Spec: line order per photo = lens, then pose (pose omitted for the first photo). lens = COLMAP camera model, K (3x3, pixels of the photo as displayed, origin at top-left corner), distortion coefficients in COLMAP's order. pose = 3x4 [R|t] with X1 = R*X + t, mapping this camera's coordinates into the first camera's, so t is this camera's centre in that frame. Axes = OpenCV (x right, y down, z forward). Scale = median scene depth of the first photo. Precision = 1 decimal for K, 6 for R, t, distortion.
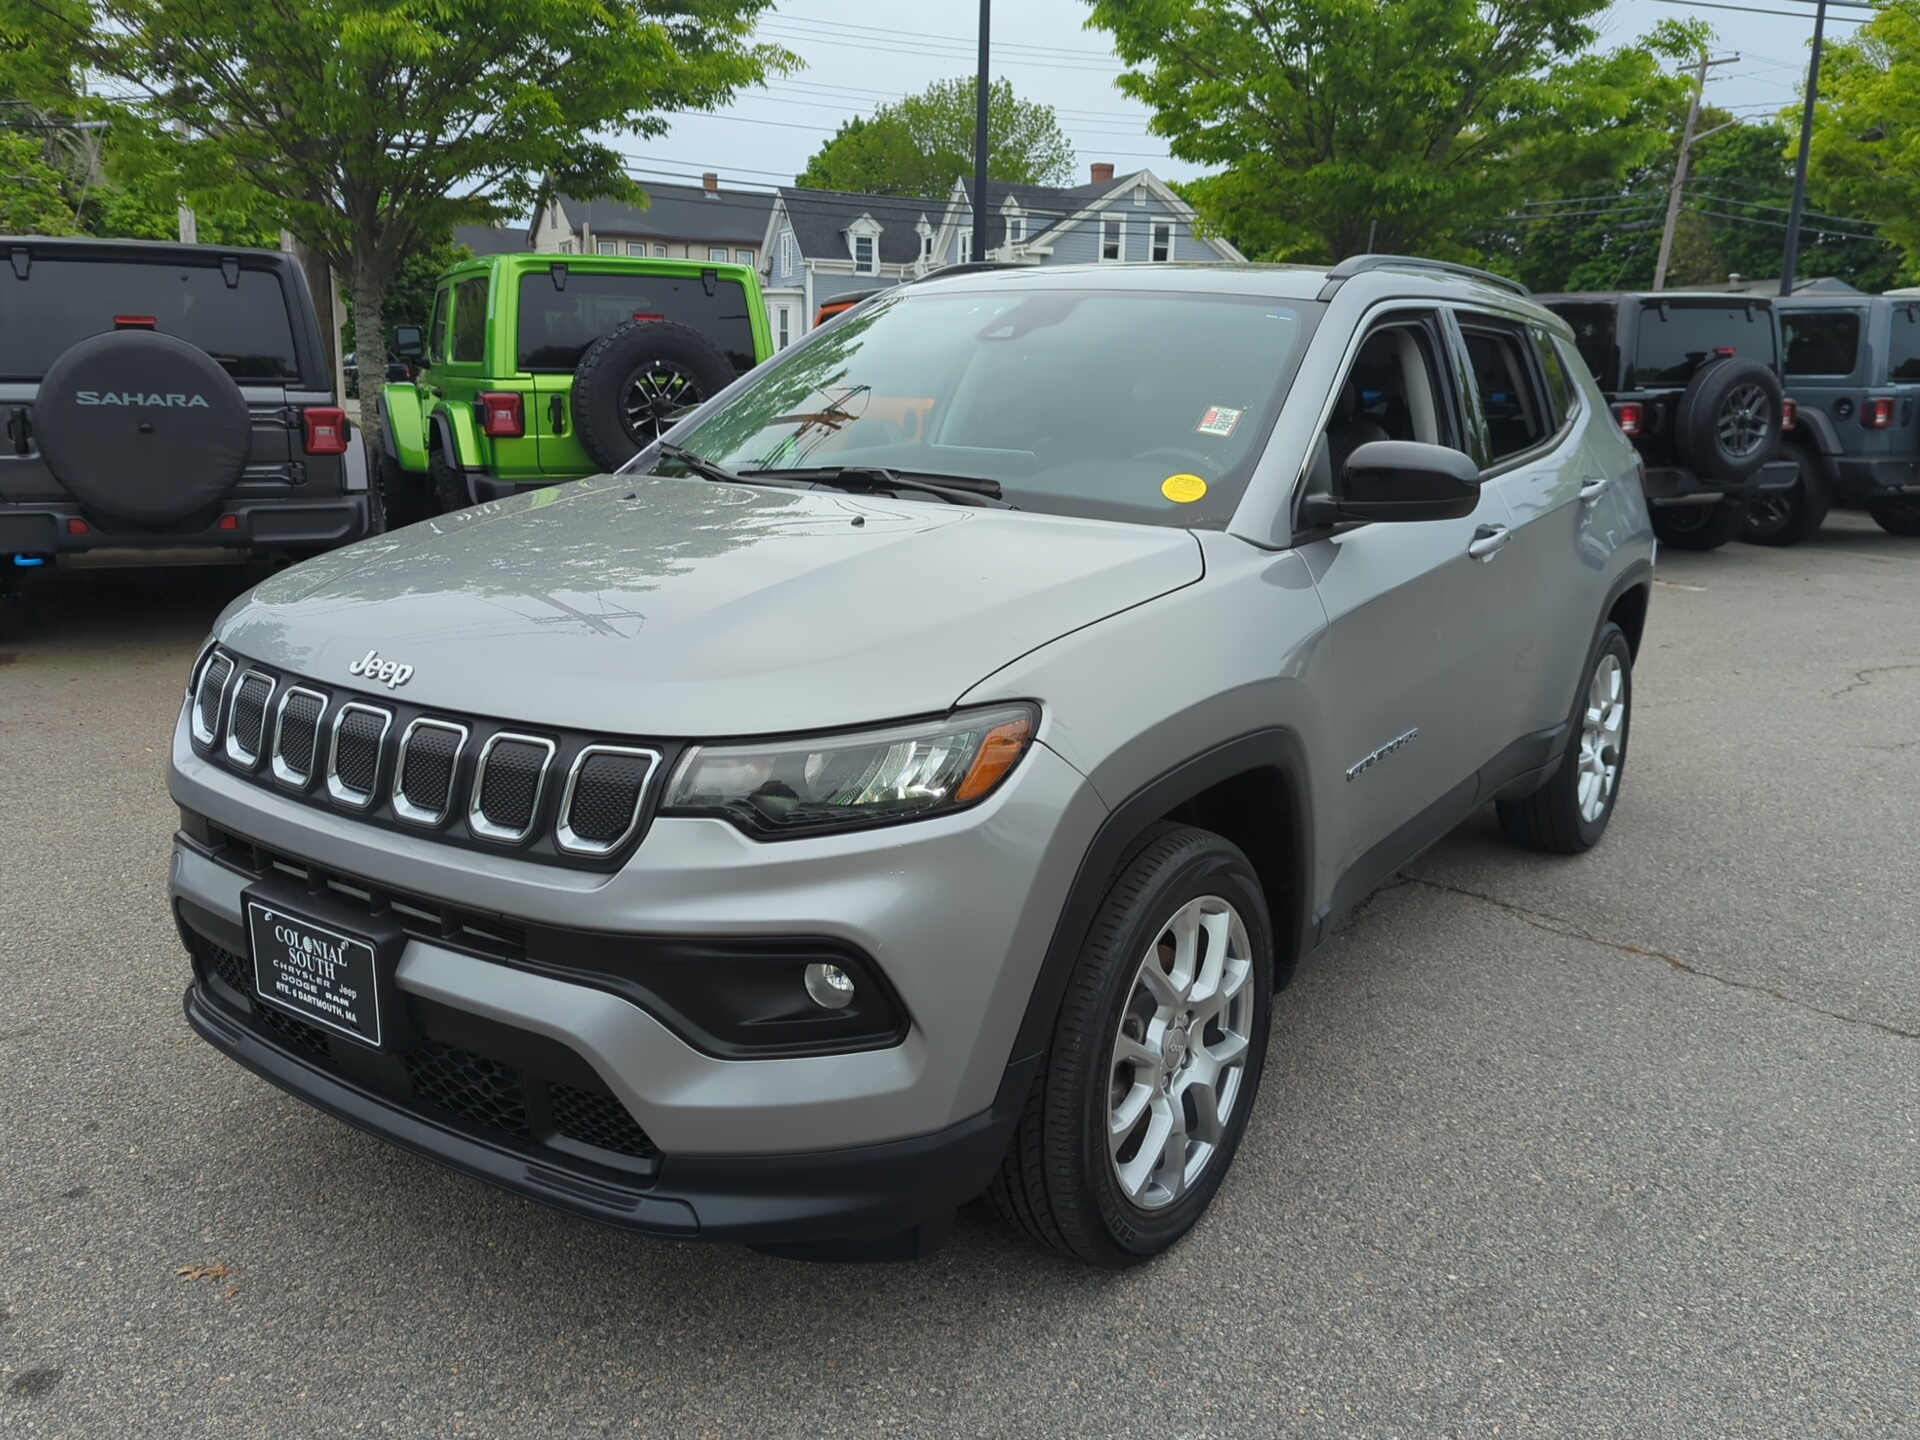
lens RADIAL K [[1544.3, 0, 973.6], [0, 1544.3, 712.3], [0, 0, 1]] dist [0.064141, -0.064077]
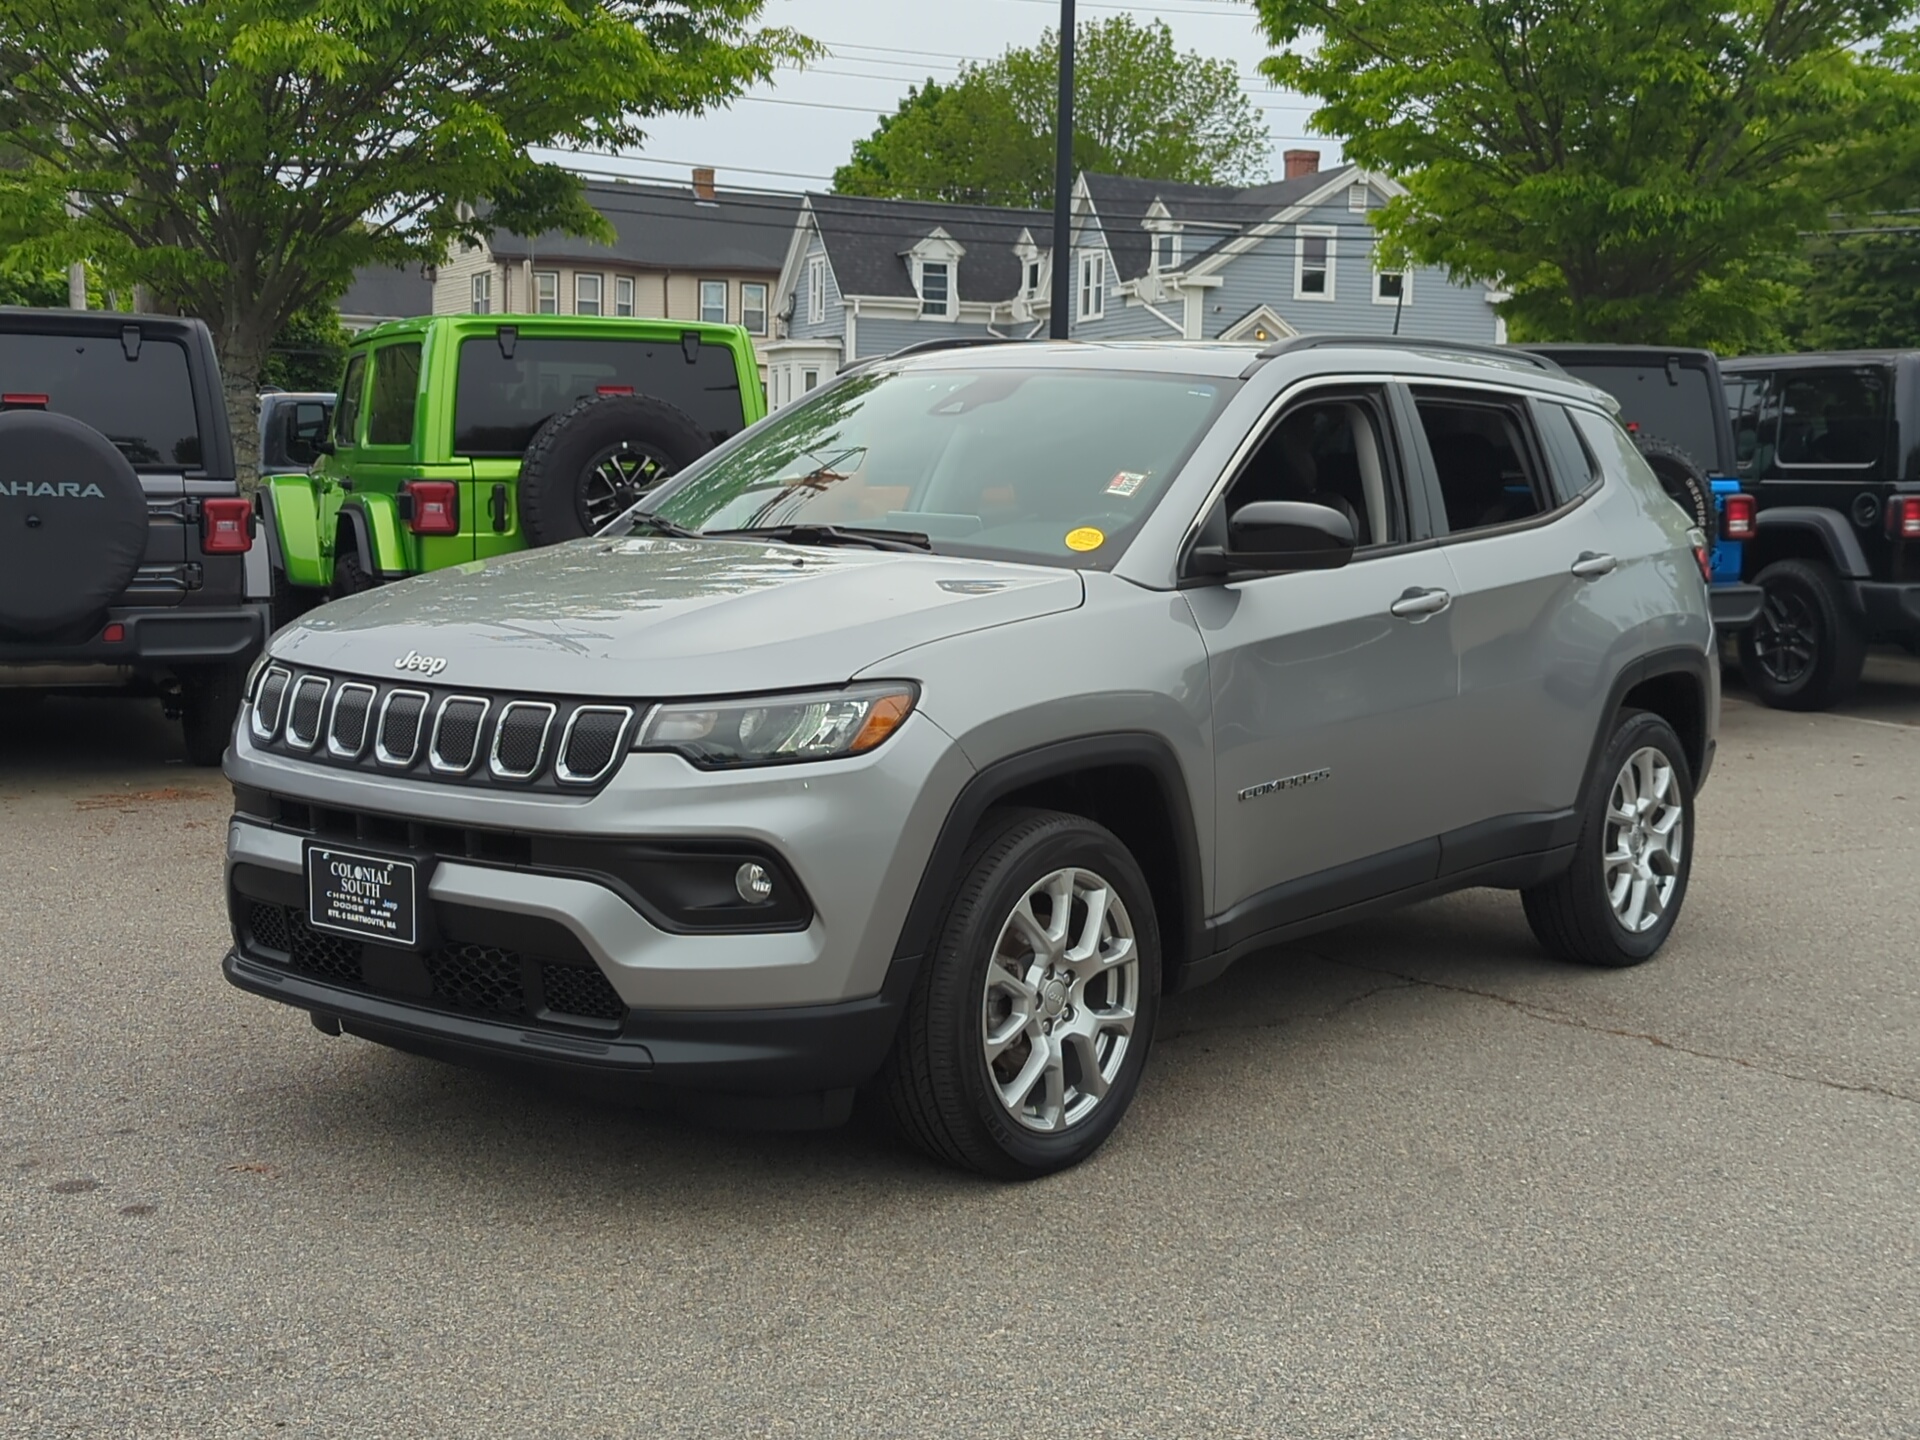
lens RADIAL K [[2595.8, 0, 999.6], [0, 2595.8, 716.3], [0, 0, 1]] dist [0.173706, -0.710346]
pose [[0.998749, 0.001686, -0.049969, 0.058526], [-0.007712, 0.992666, -0.120643, 0.076168], [0.049399, 0.120877, 0.991438, -0.313728]]
